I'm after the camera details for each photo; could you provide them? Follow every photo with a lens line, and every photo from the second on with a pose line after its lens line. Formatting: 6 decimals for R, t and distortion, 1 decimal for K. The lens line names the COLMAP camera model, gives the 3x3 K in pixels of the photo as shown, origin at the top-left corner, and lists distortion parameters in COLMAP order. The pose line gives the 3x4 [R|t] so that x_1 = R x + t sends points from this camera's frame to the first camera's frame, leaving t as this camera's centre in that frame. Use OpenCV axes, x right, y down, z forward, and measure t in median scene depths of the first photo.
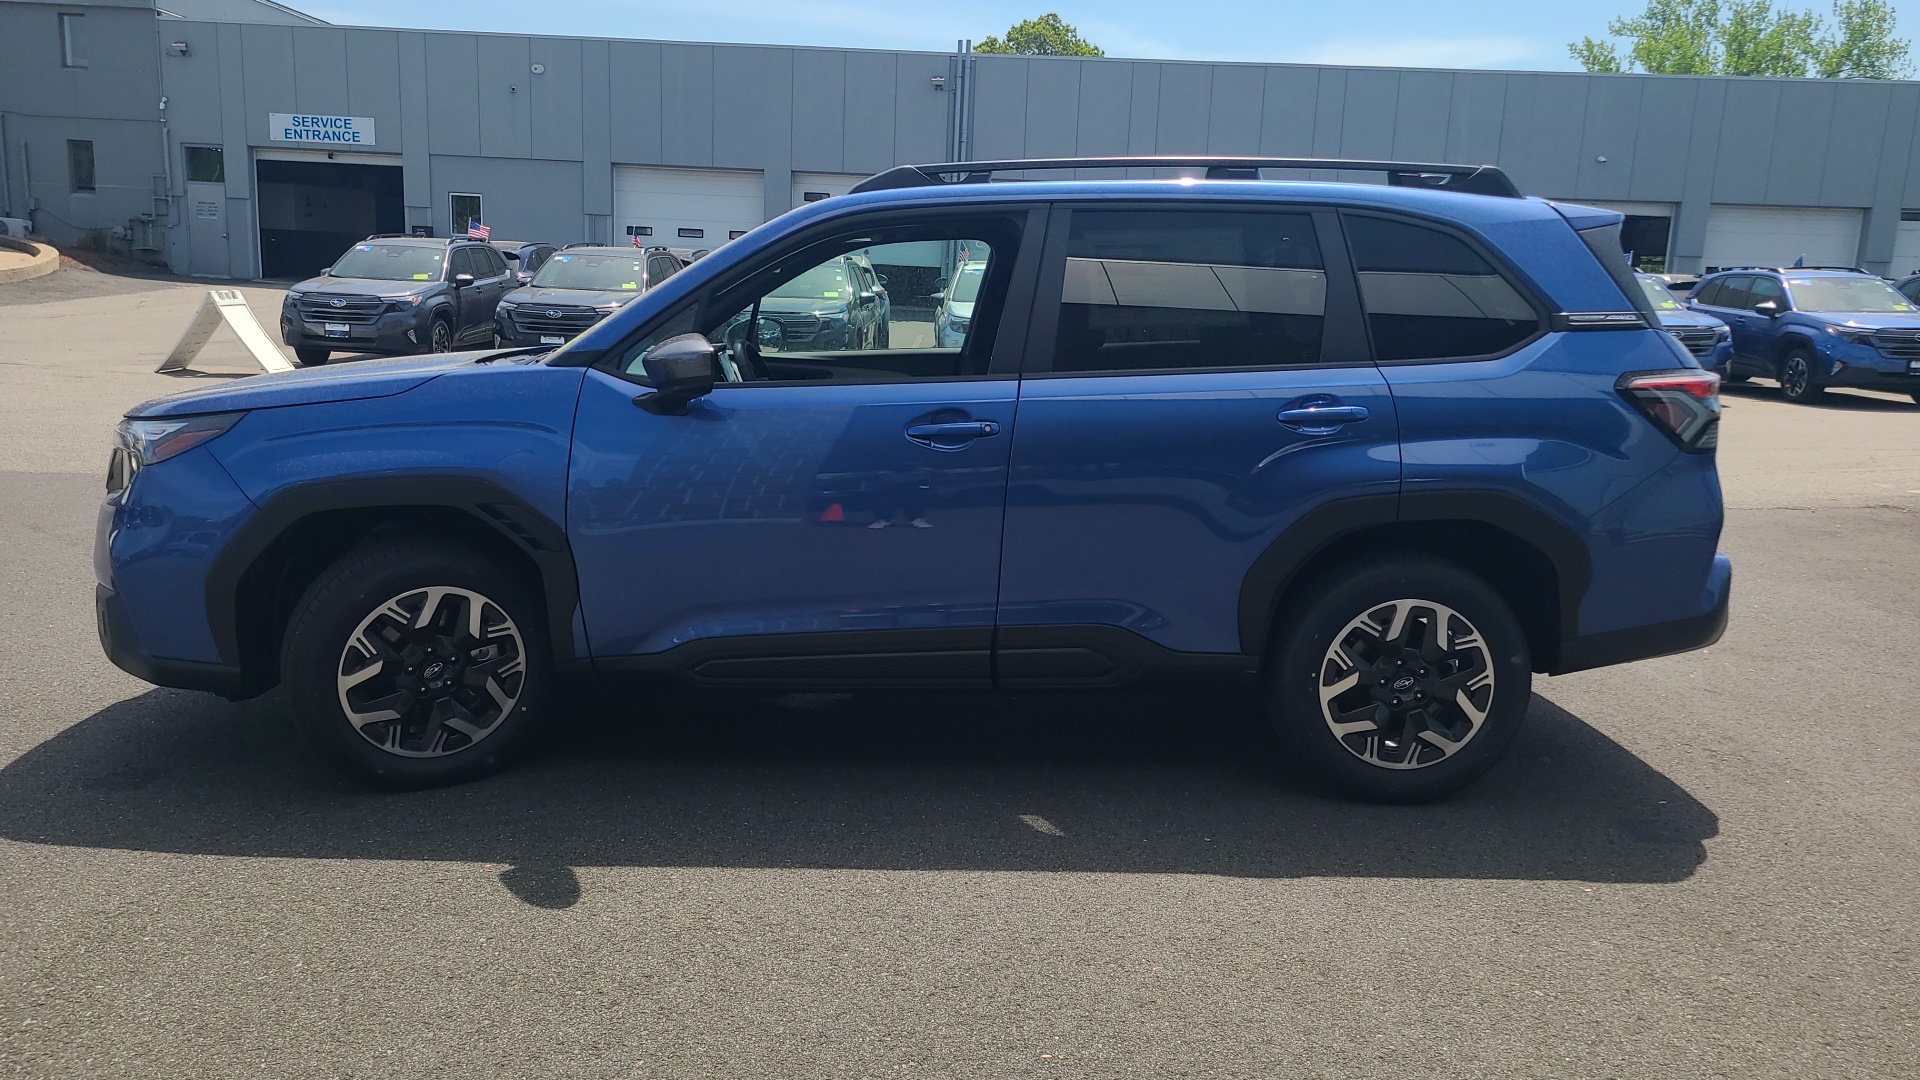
lens RADIAL K [[1438.3, 0, 944.9], [0, 1438.3, 536.6], [0, 0, 1]] dist [0.052321, -0.034111]
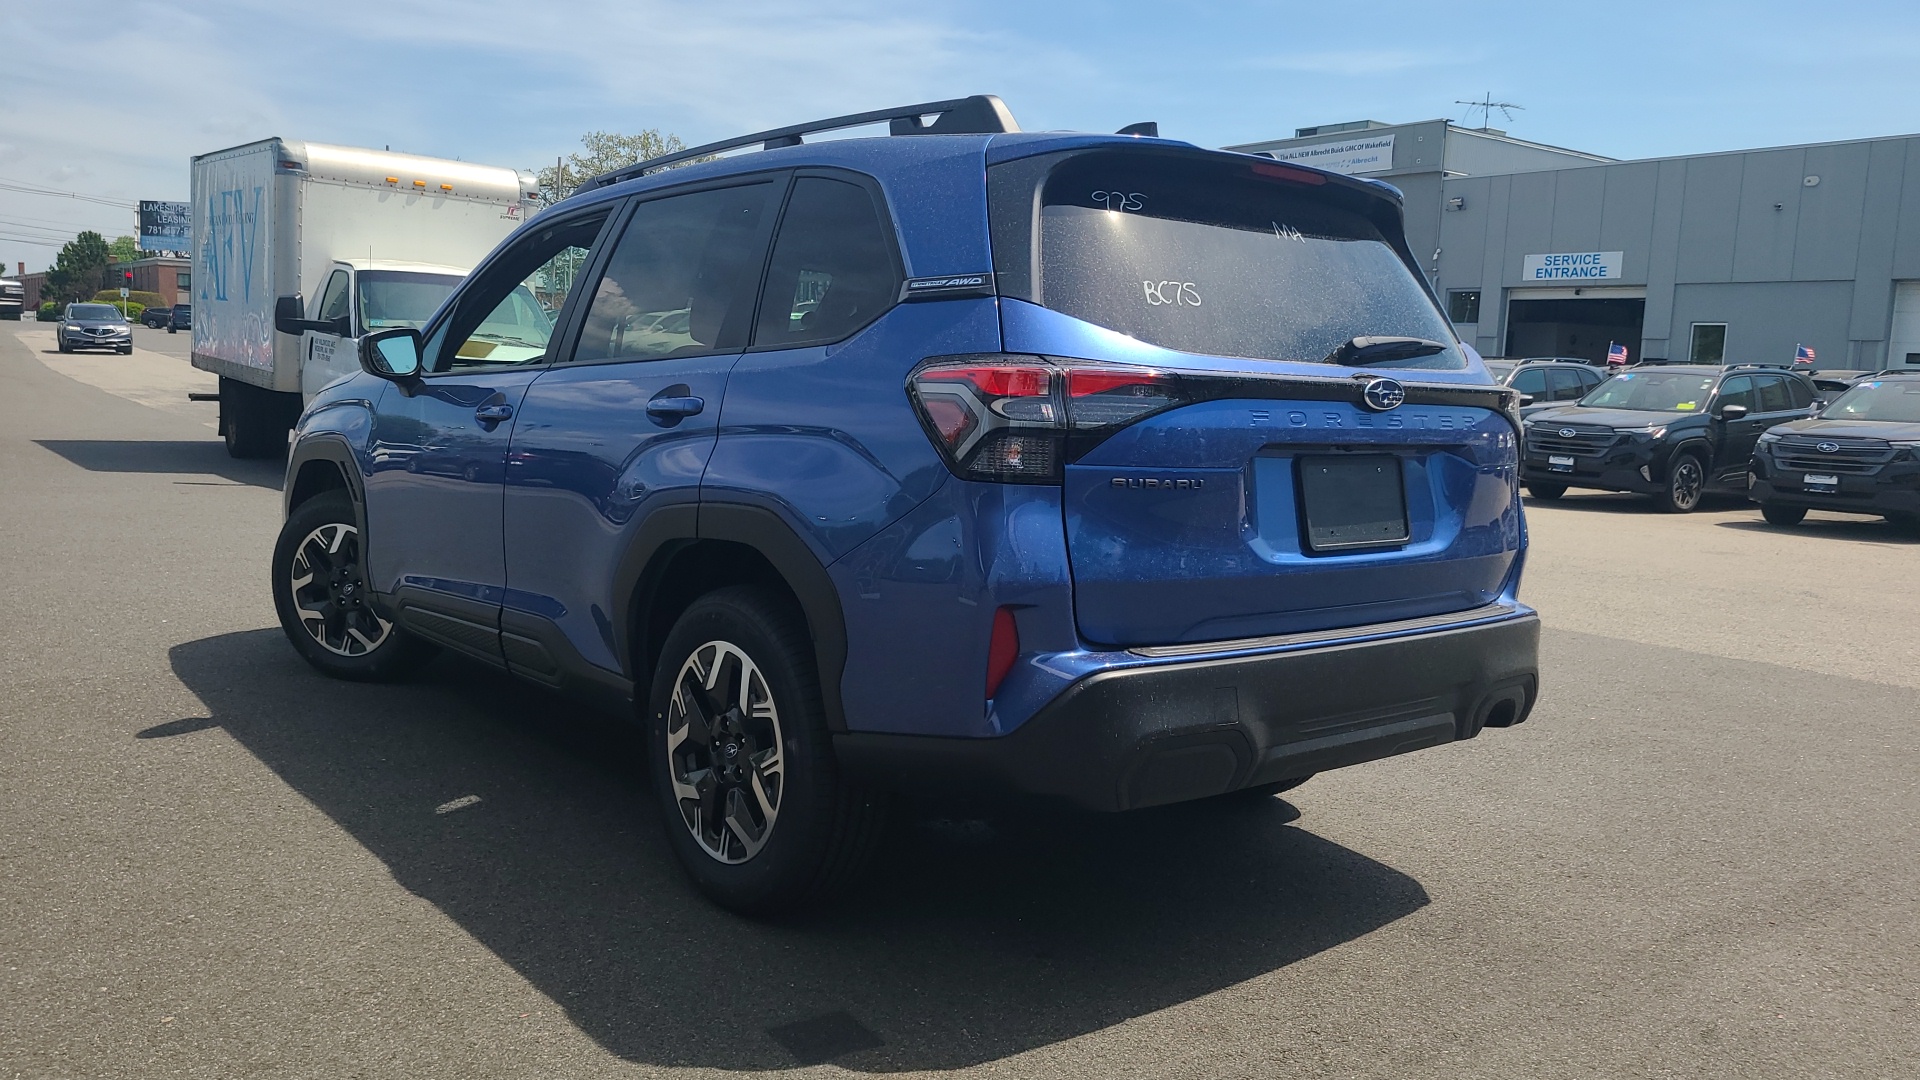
lens RADIAL K [[1438.3, 0, 944.9], [0, 1438.3, 536.6], [0, 0, 1]] dist [0.052321, -0.034111]
pose [[0.605833, 0.083916, -0.791154, 0.122074], [-0.164519, 0.986142, -0.021384, -0.002011], [0.778396, 0.143115, 0.611243, 0.071983]]
